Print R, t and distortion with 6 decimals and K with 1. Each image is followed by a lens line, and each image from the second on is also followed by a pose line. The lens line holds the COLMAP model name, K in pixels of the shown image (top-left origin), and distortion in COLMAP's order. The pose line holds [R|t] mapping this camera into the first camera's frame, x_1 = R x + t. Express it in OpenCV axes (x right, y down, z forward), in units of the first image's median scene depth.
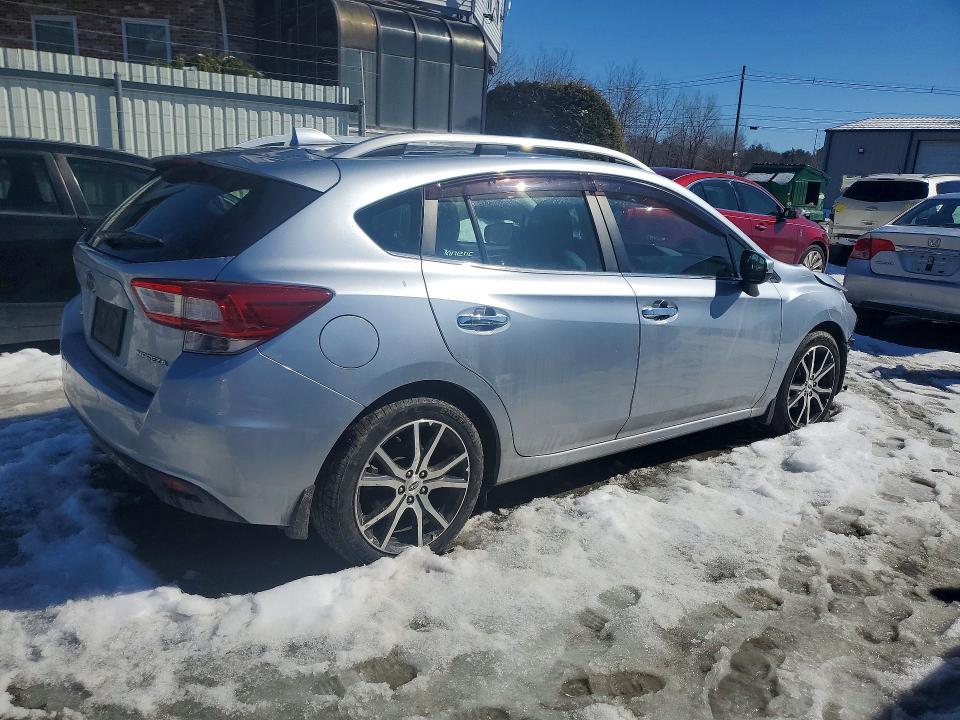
lens RADIAL K [[832.6, 0, 480.0], [0, 832.6, 360.0], [0, 0, 1]] dist [0.012827, 0.008310]
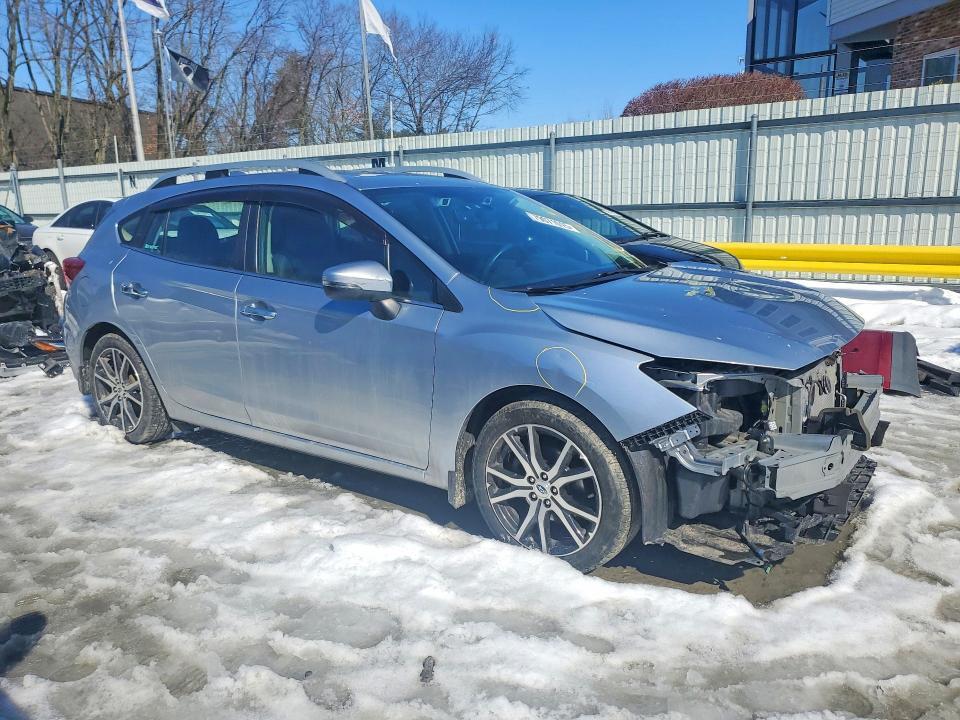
lens RADIAL K [[754.2, 0, 483.8], [0, 754.2, 364.5], [0, 0, 1]] dist [0.034072, 0.004680]
pose [[0.232048, 0.157417, -0.959882, 0.784222], [-0.174979, 0.977475, 0.118002, -0.106688], [0.956837, 0.140577, 0.254366, 0.656816]]
